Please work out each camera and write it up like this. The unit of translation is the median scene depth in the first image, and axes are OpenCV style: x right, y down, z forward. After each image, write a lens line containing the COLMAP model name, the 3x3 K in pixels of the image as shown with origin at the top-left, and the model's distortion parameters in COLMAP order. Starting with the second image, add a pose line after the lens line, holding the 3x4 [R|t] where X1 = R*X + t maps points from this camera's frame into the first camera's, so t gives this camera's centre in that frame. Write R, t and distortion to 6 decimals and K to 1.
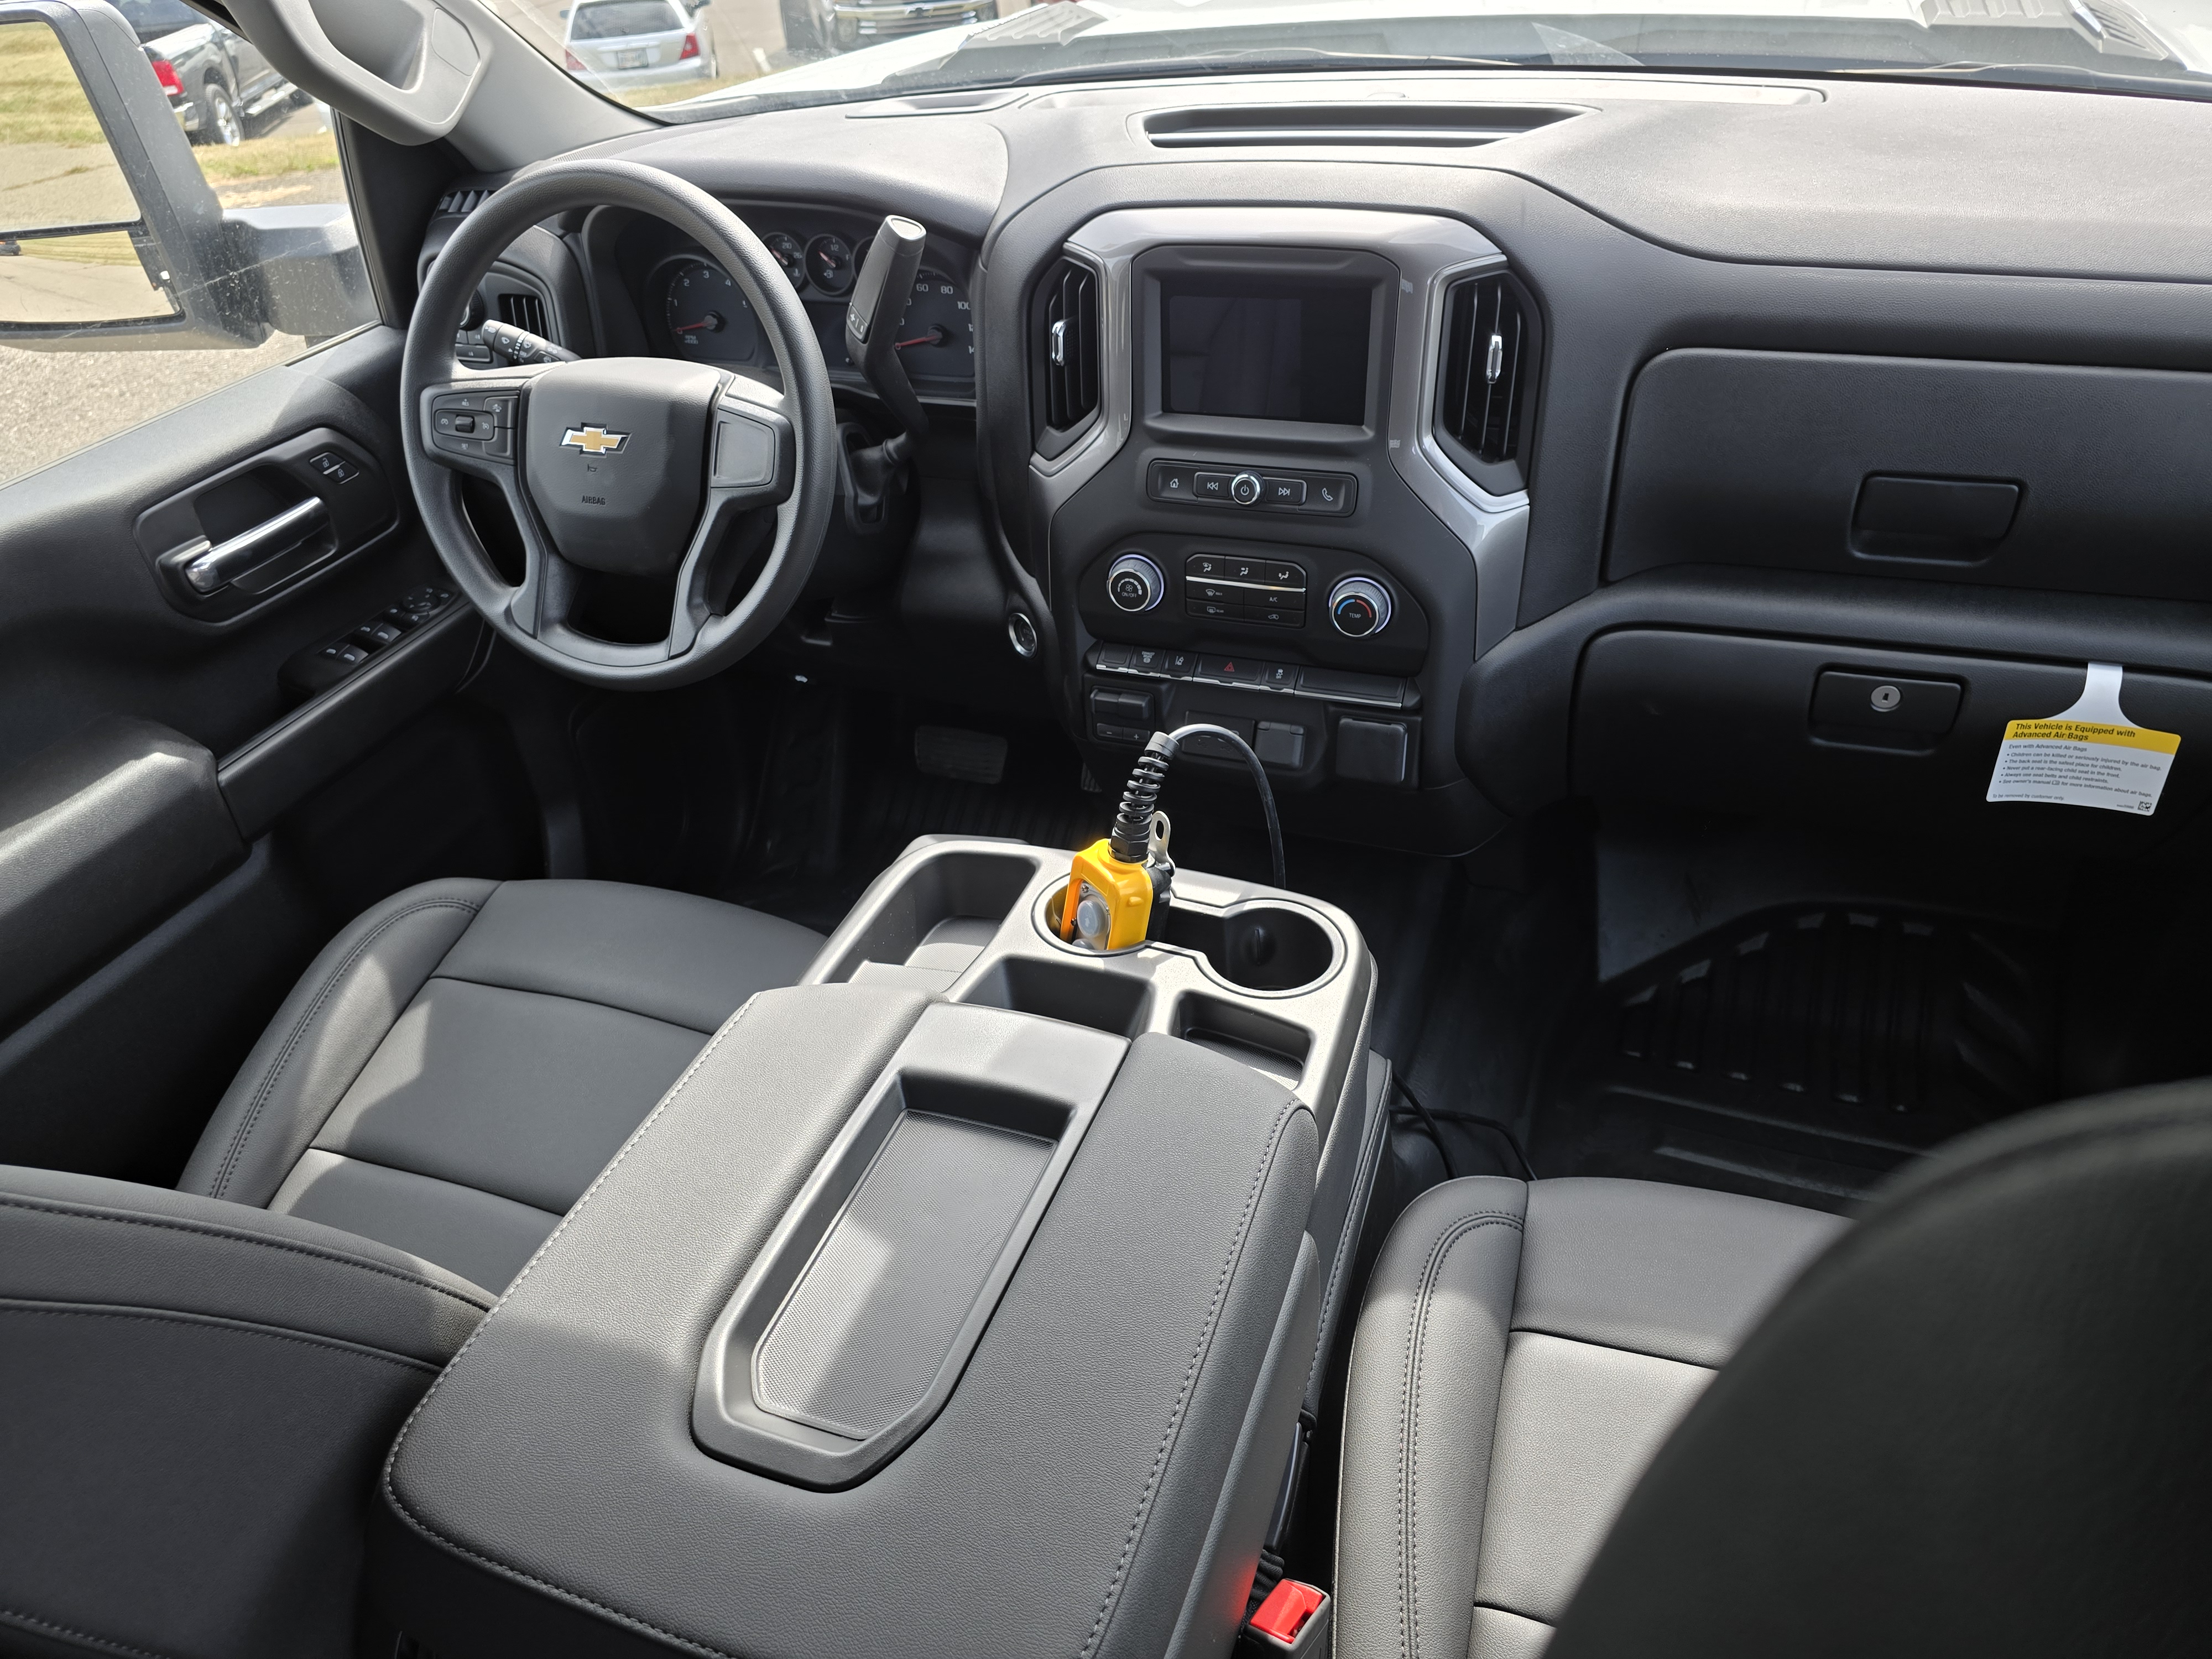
lens RADIAL K [[1476.2, 0, 1109.0], [0, 1476.2, 830.5], [0, 0, 1]] dist [0.002237, 0.000178]
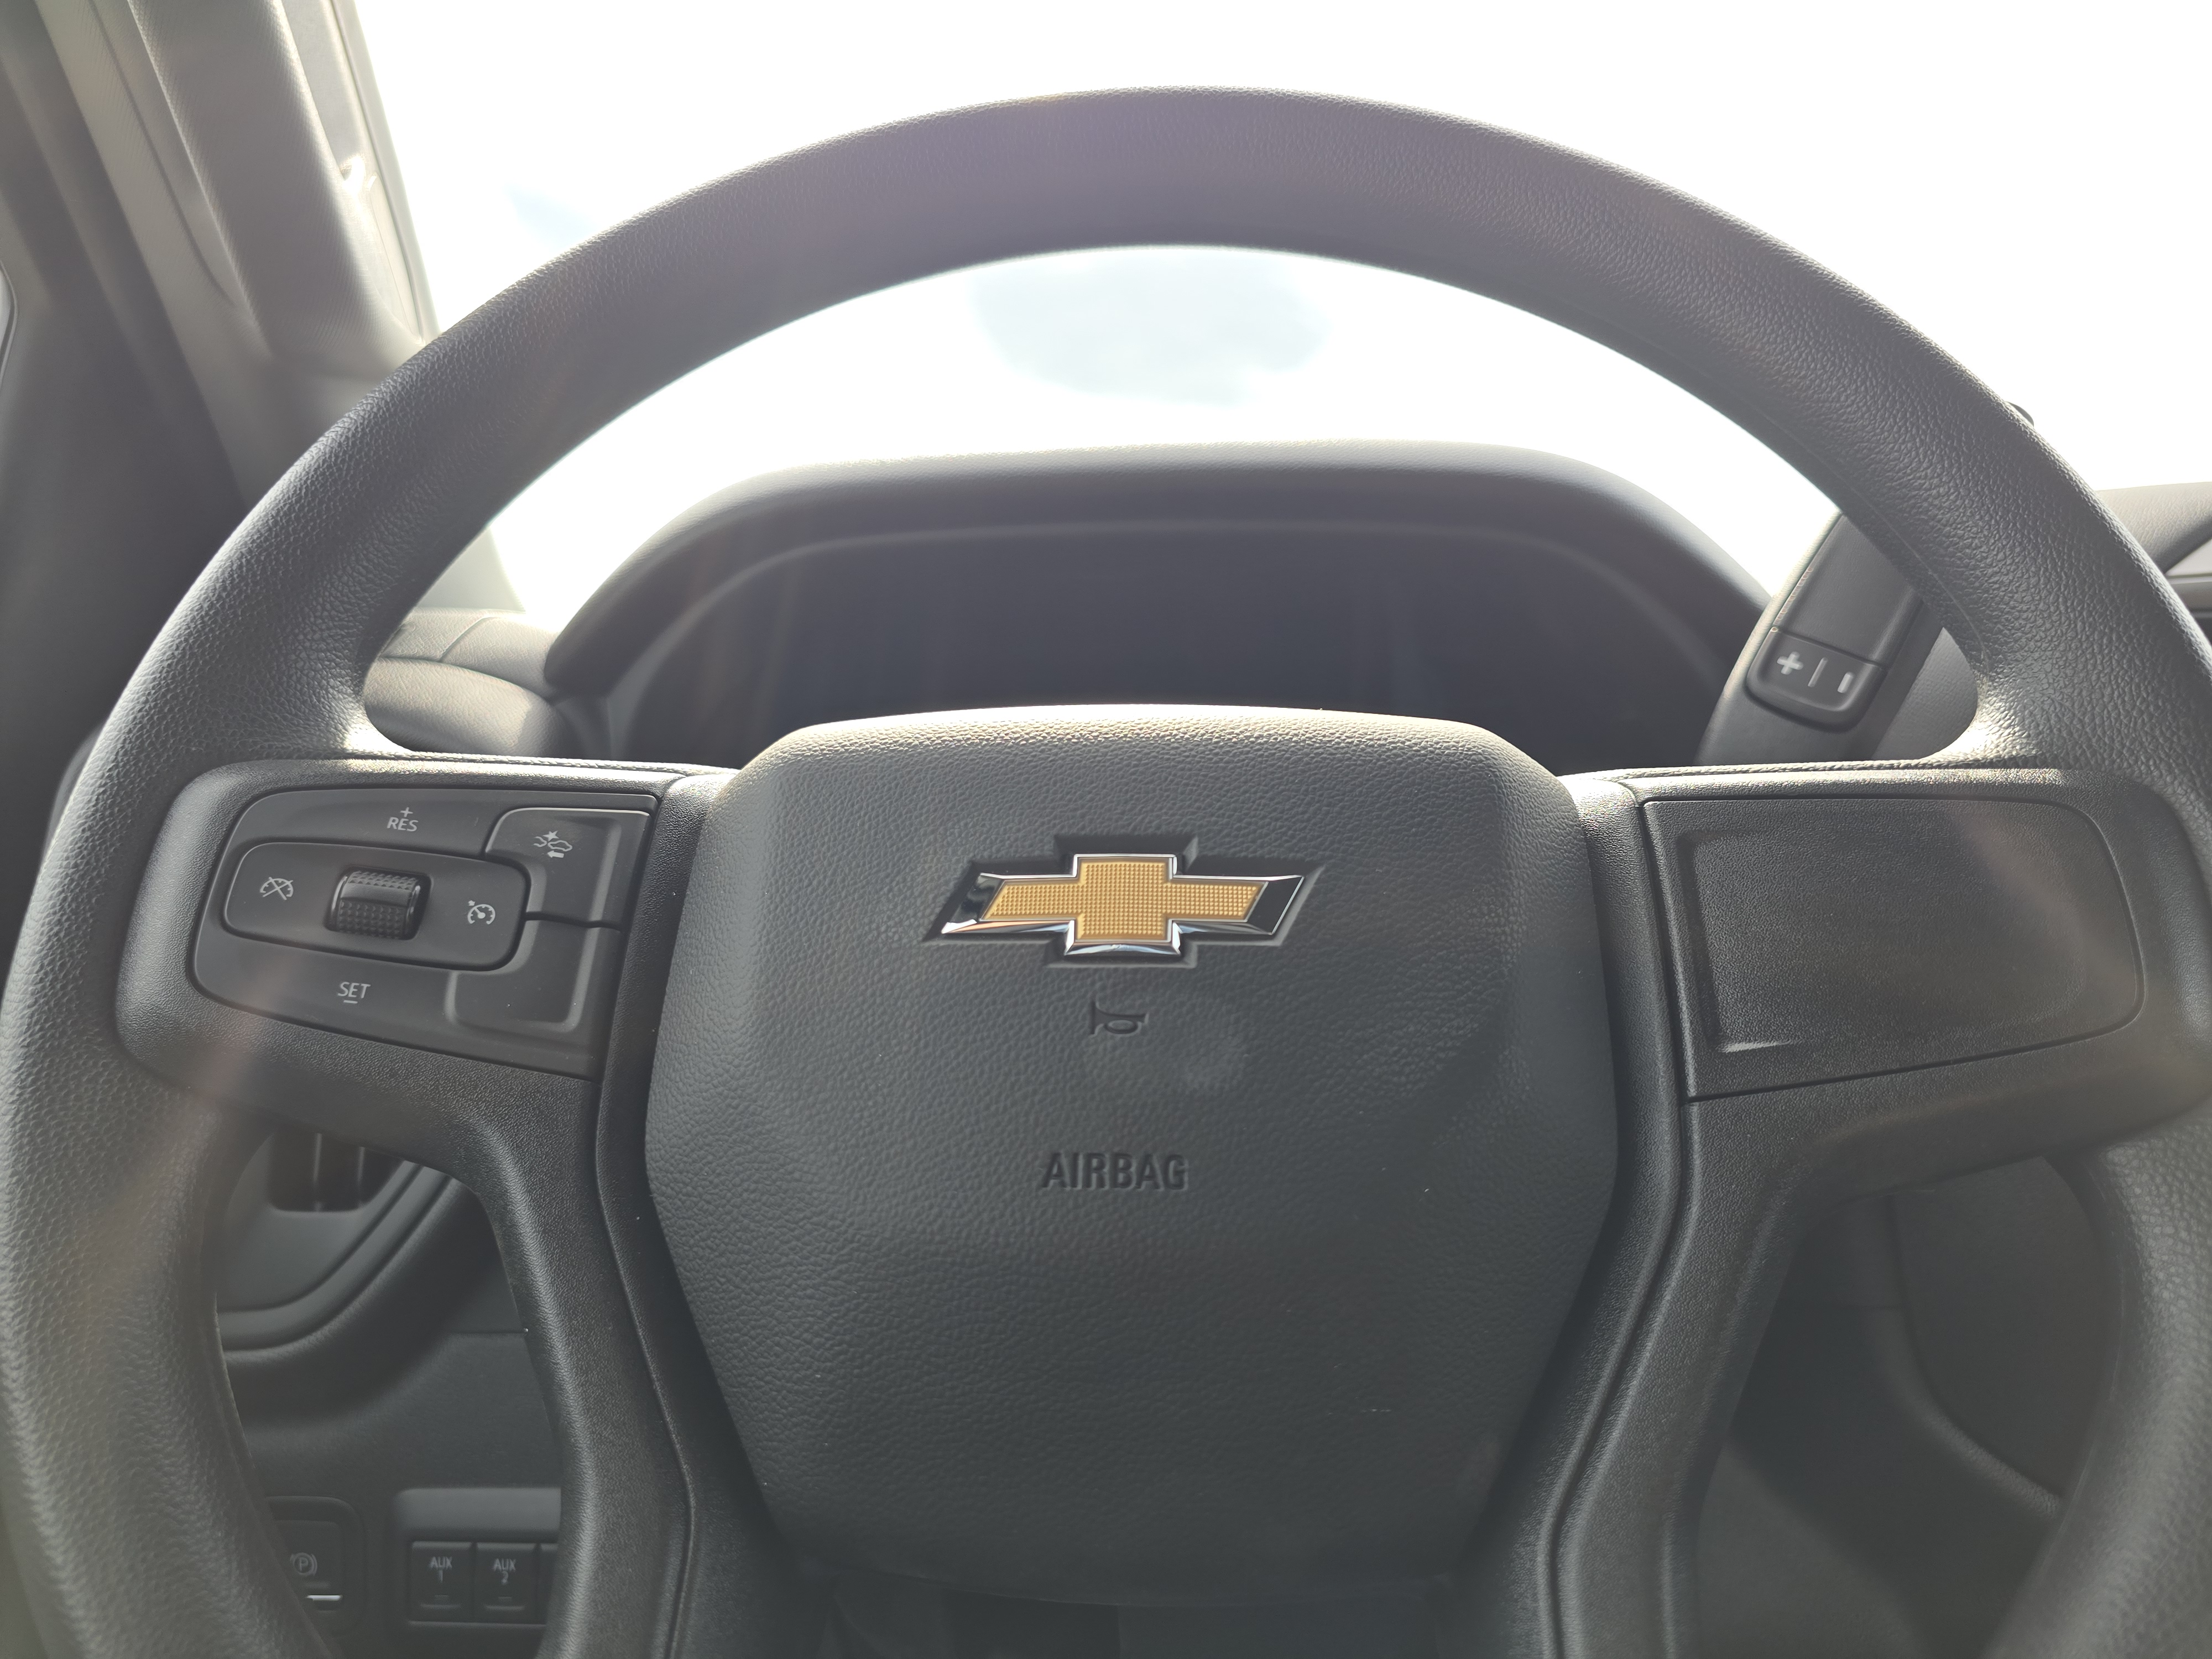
lens RADIAL K [[1476.2, 0, 1105.6], [0, 1476.2, 830.4], [0, 0, 1]] dist [0.002237, 0.000178]
pose [[0.943540, 0.086273, 0.319826, -0.405319], [0.140814, 0.769455, -0.622985, -0.130130], [-0.299838, 0.632848, 0.713863, 0.803021]]
